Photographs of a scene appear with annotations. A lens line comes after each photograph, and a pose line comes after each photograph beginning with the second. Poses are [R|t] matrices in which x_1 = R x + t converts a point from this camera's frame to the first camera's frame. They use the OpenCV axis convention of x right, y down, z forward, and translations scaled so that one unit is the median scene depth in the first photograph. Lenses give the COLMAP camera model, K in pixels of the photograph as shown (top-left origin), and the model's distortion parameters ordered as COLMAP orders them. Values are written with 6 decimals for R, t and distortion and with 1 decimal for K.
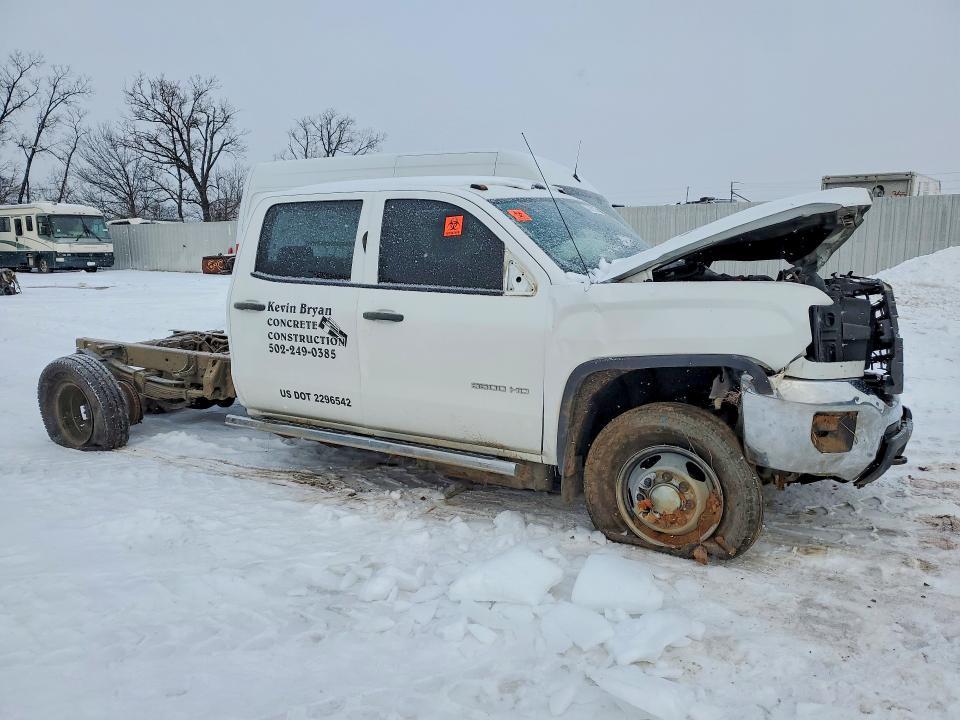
lens RADIAL K [[736.0, 0, 479.5], [0, 736.0, 357.8], [0, 0, 1]] dist [0.028160, 0.004210]
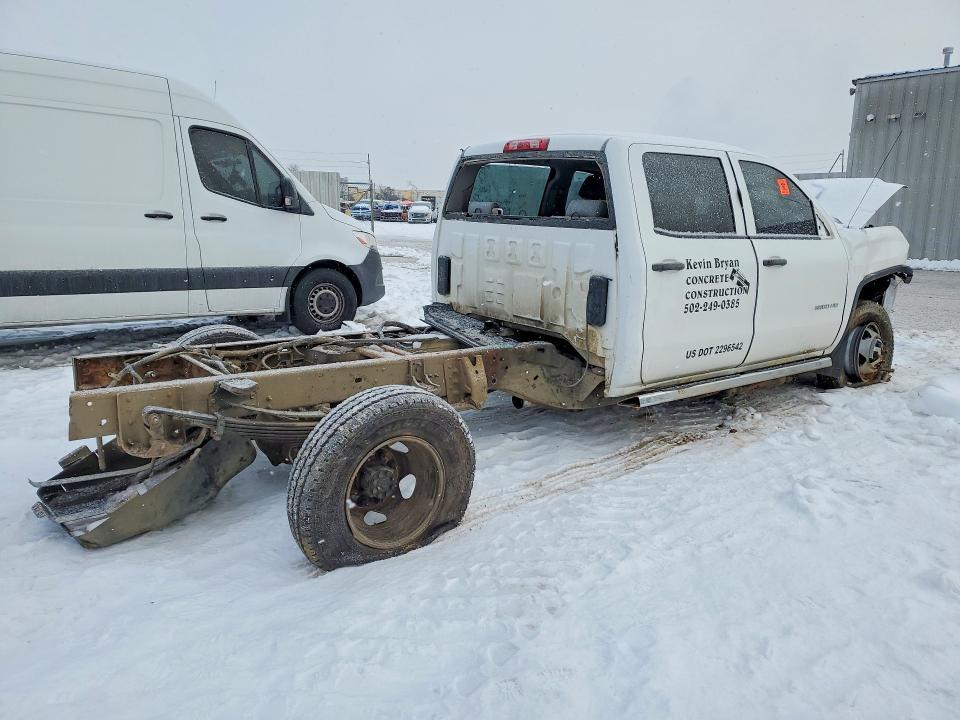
lens RADIAL K [[736.0, 0, 479.8], [0, 736.0, 357.7], [0, 0, 1]] dist [0.028160, 0.004210]
pose [[0.374493, -0.172283, 0.911084, -1.282785], [0.130957, 0.982565, 0.131971, -0.113502], [-0.917936, 0.069890, 0.390525, 0.901833]]
